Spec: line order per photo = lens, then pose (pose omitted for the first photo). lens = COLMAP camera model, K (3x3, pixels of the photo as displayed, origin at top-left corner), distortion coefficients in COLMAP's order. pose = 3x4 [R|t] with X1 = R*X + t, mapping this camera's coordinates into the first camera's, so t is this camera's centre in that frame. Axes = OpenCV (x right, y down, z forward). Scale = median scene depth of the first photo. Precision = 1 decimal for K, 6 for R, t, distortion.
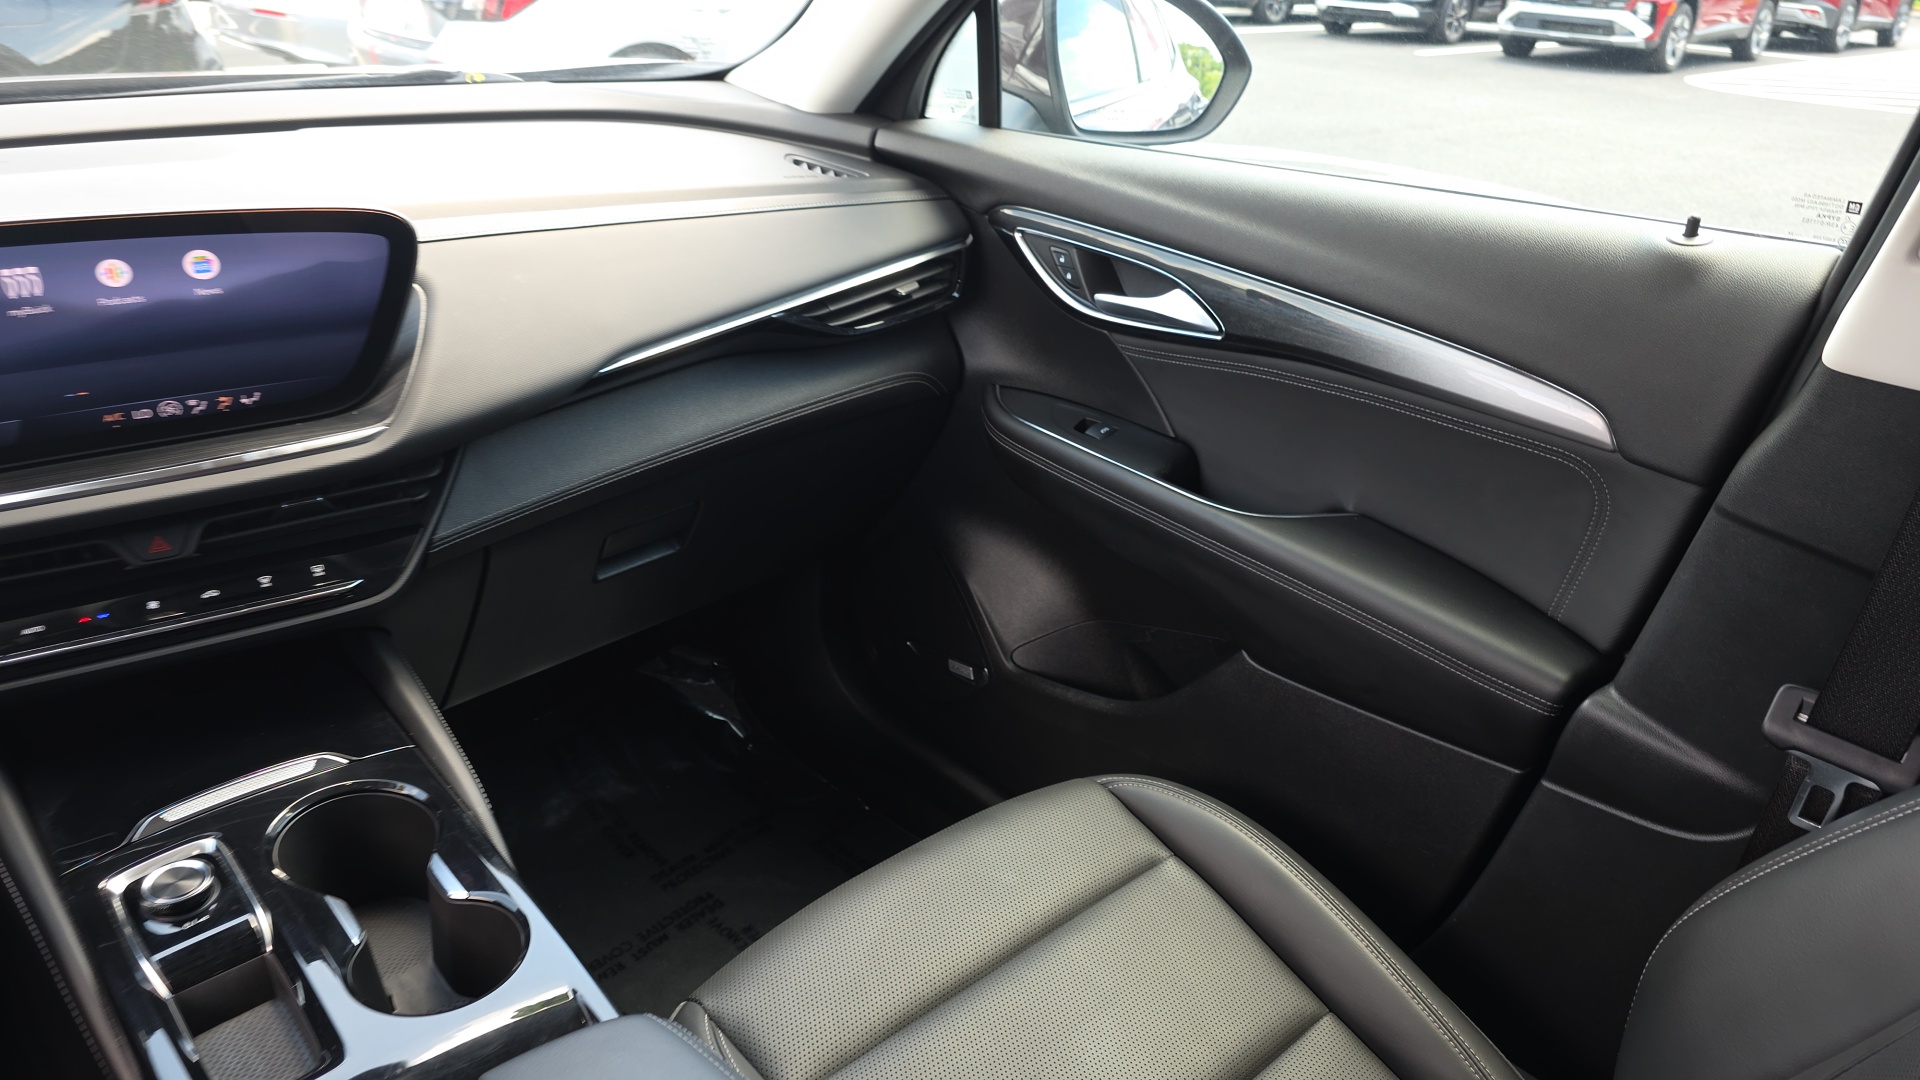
lens RADIAL K [[1310.1, 0, 975.0], [0, 1310.1, 537.4], [0, 0, 1]] dist [0.043366, -0.044676]
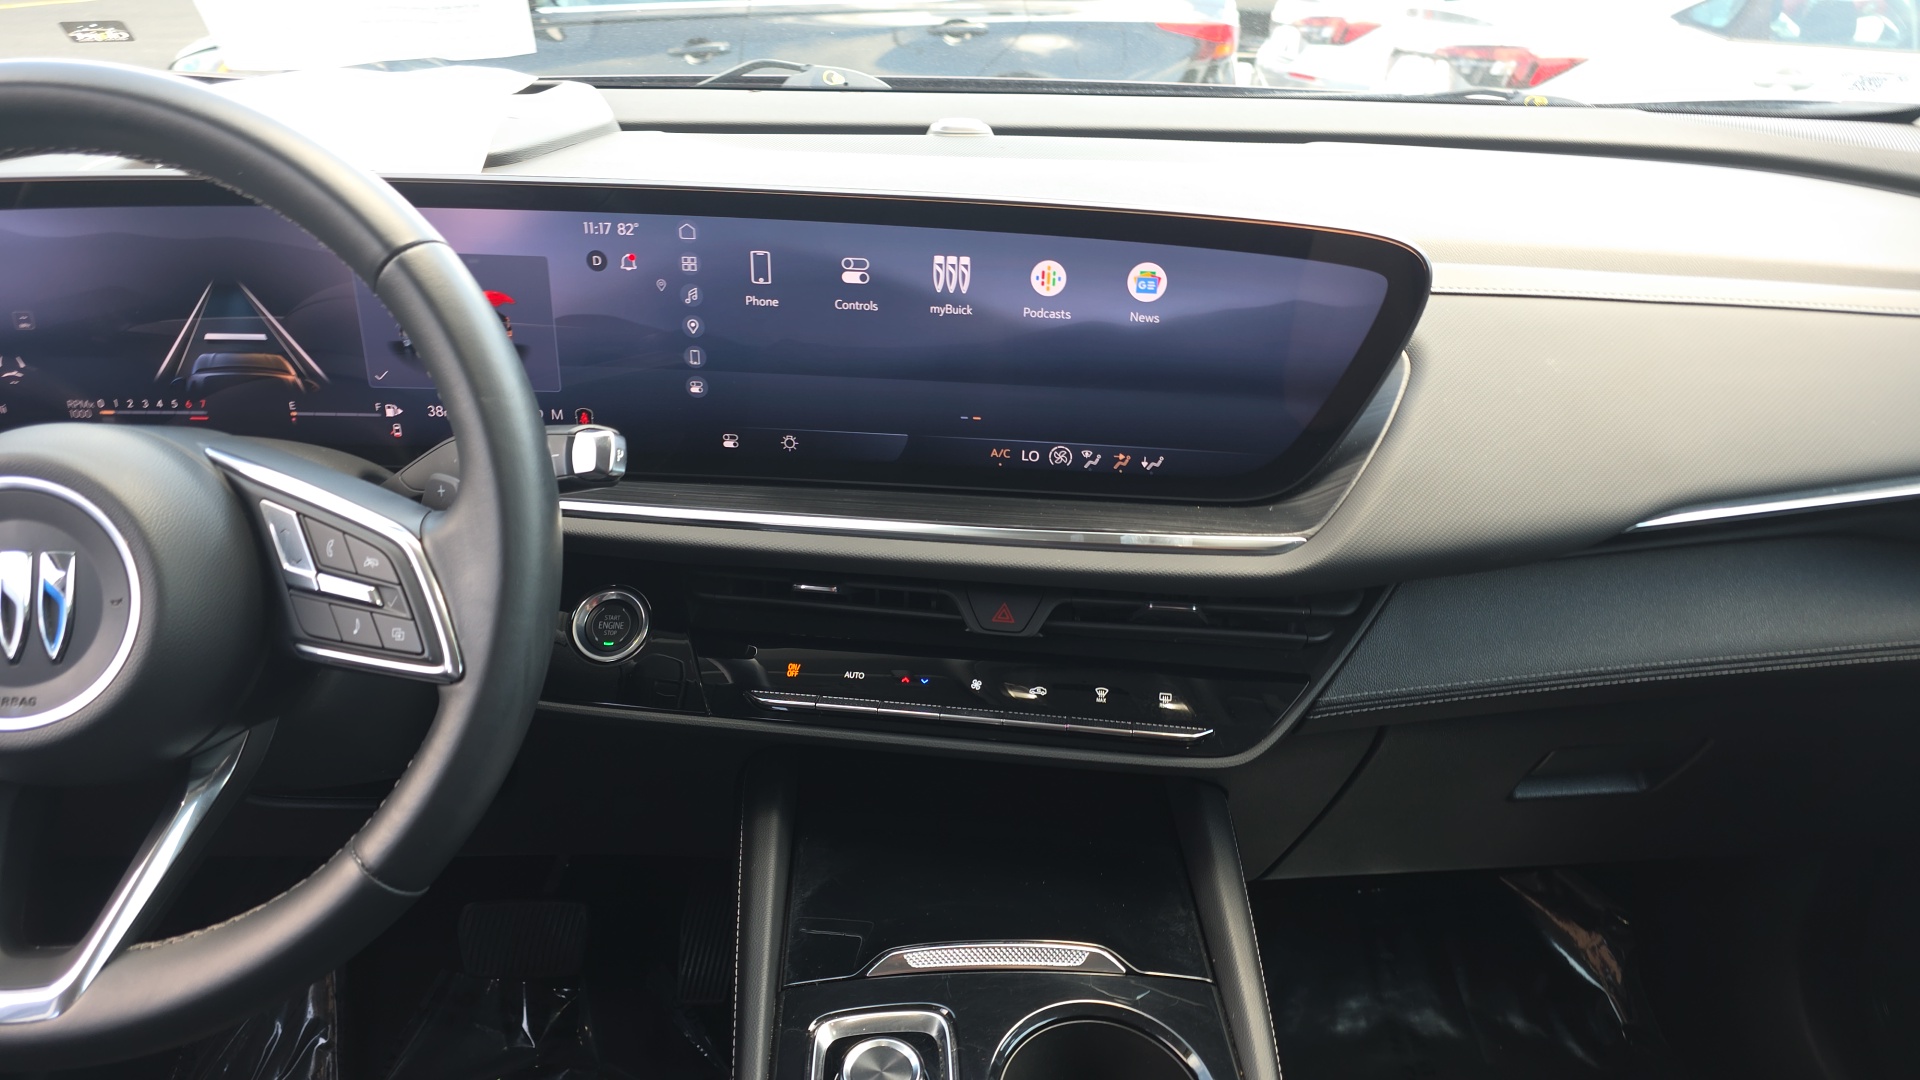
lens RADIAL K [[1297.8, 0, 953.9], [0, 1297.8, 552.3], [0, 0, 1]] dist [0.072756, -0.076784]
pose [[0.762020, 0.251678, -0.596644, -0.141168], [-0.276351, 0.959657, 0.051857, -0.050394], [0.585624, 0.125367, 0.800829, 0.272886]]
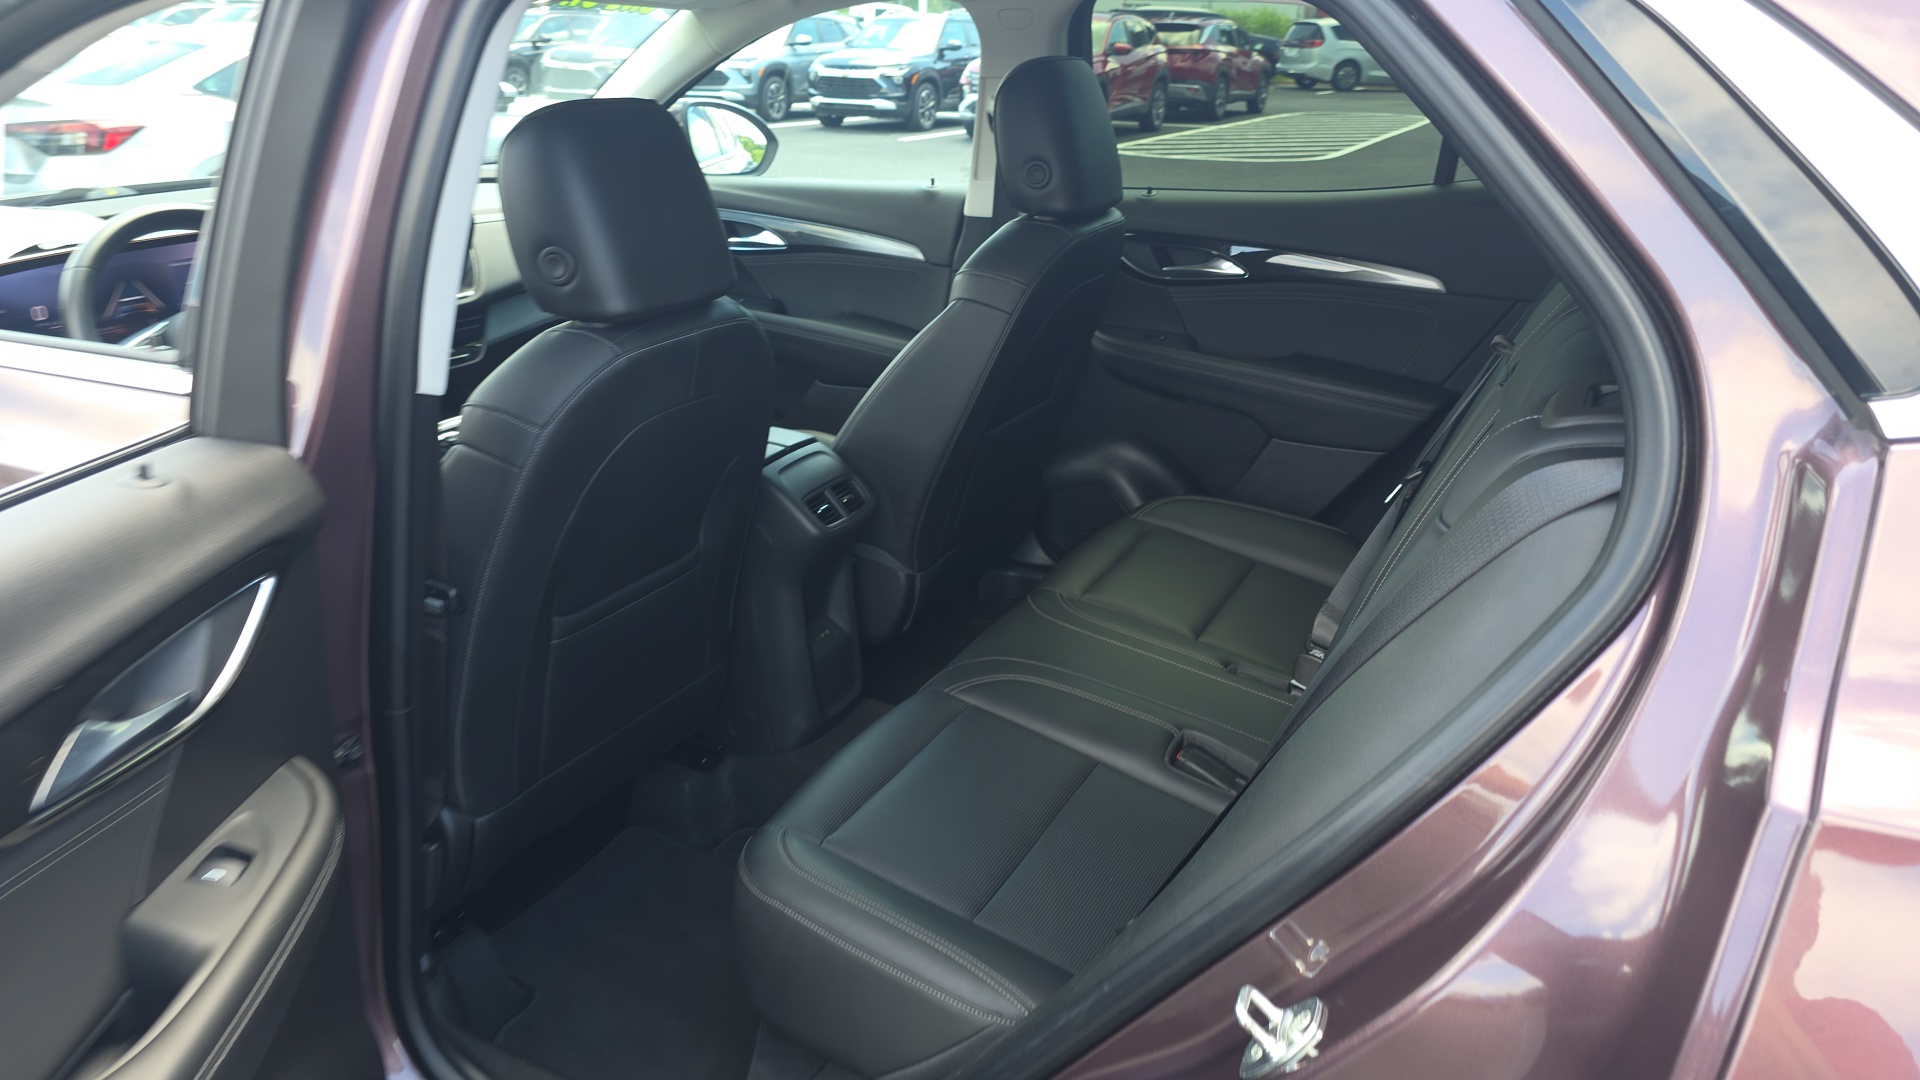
lens RADIAL K [[1316.2, 0, 952.6], [0, 1316.2, 538.6], [0, 0, 1]] dist [0.055847, -0.065426]
pose [[0.943053, -0.147194, 0.298304, -0.336038], [0.166951, 0.985082, -0.041720, 0.536943], [-0.287713, 0.089146, 0.953559, -1.391012]]
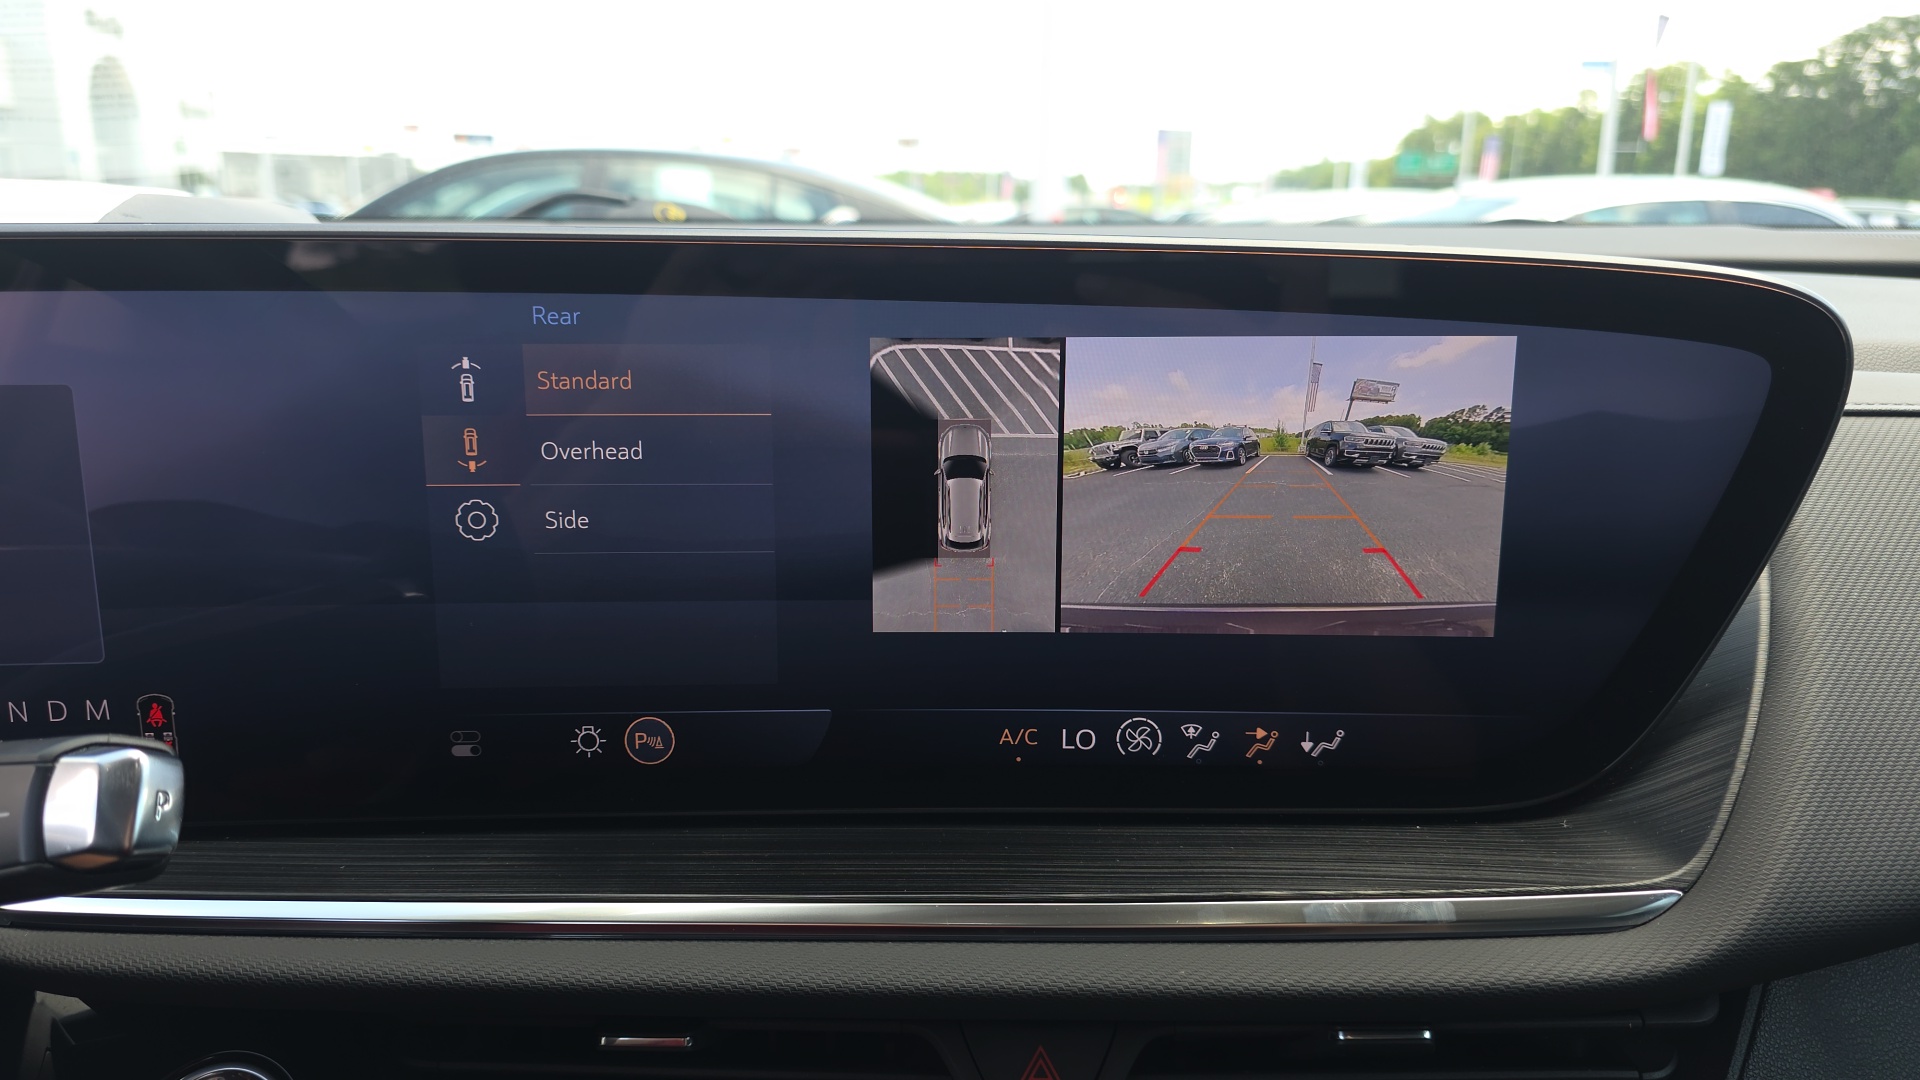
lens RADIAL K [[1334.5, 0, 946.0], [0, 1334.5, 537.9], [0, 0, 1]] dist [0.058352, -0.081860]
pose [[0.832617, 0.098951, -0.544939, -0.347709], [-0.220483, 0.961805, -0.162231, -0.060119], [0.508072, 0.255225, 0.822632, 0.489214]]
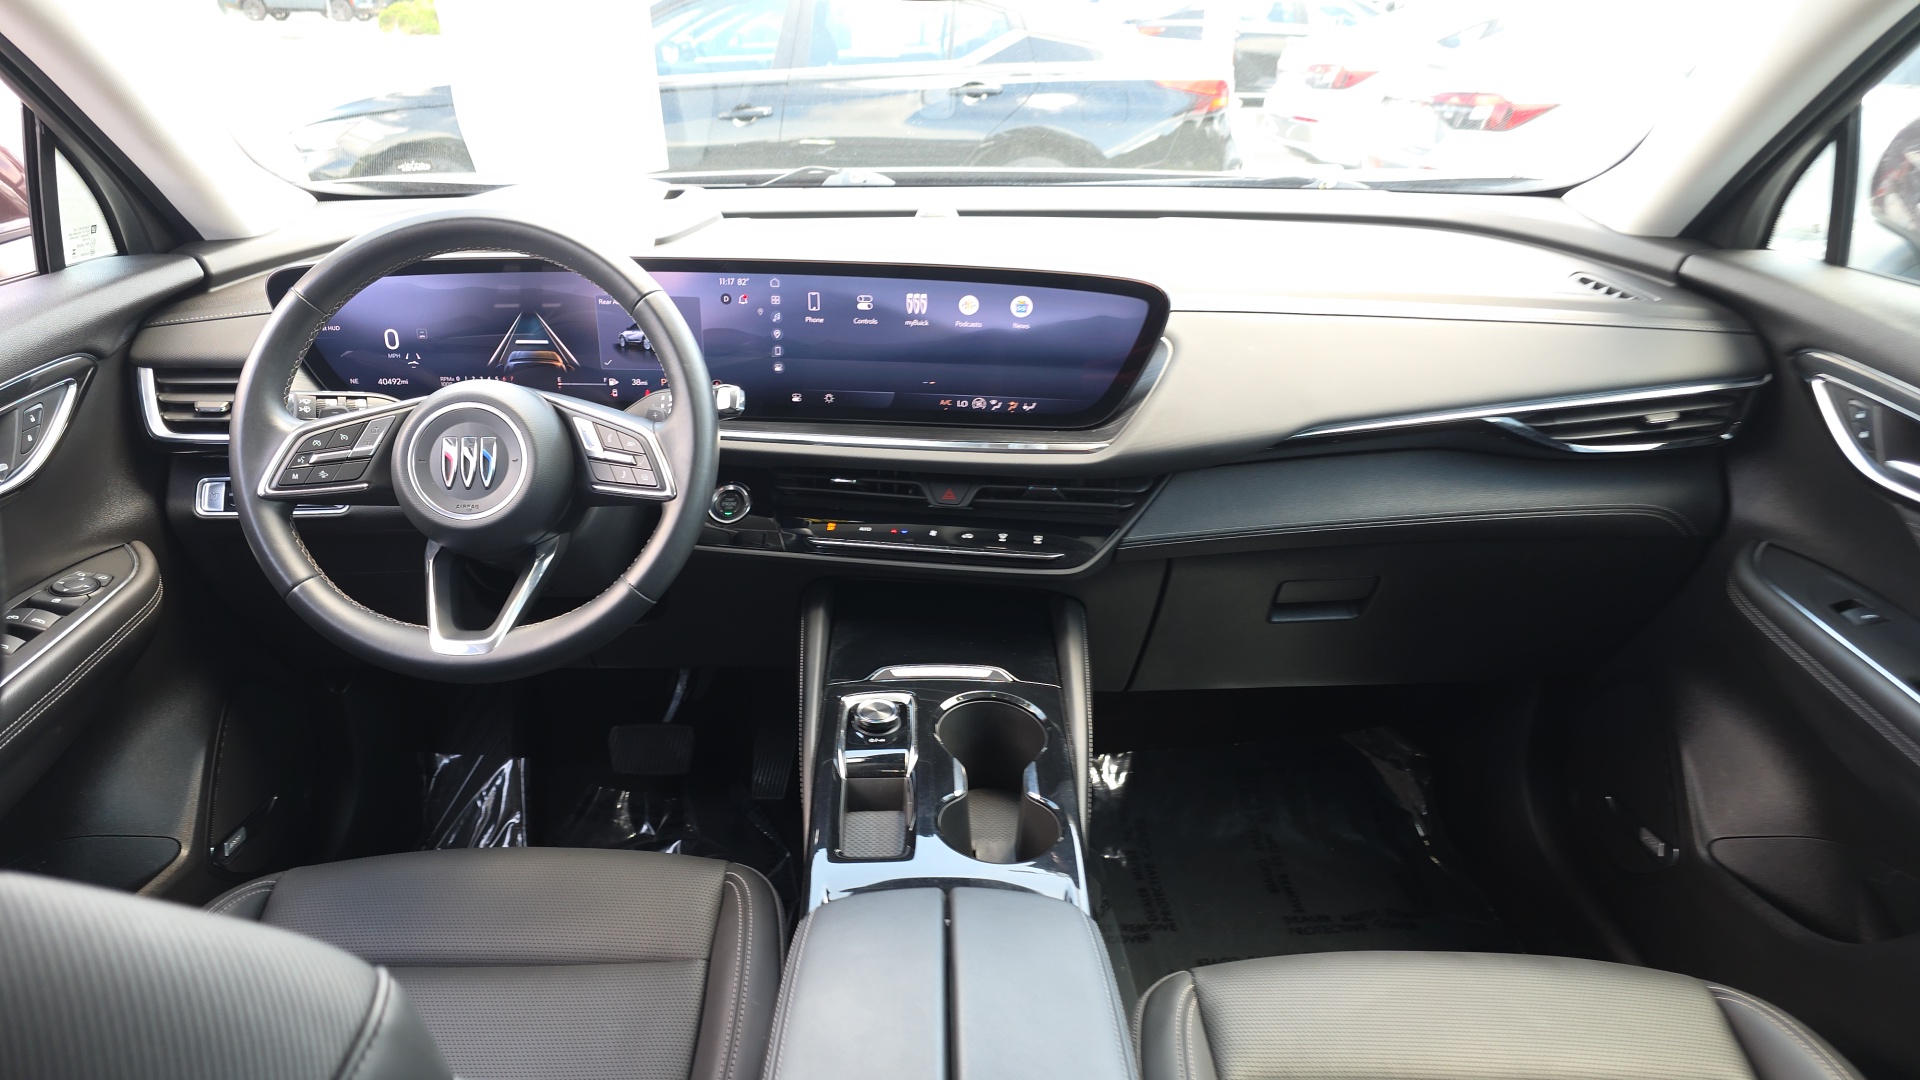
lens RADIAL K [[1295.6, 0, 918.5], [0, 1295.6, 548.9], [0, 0, 1]] dist [0.113317, -0.150574]
pose [[0.730012, 0.232454, -0.642688, 0.218444], [-0.272704, 0.961349, 0.037952, 0.014343], [0.626670, 0.147558, 0.765187, -0.068683]]
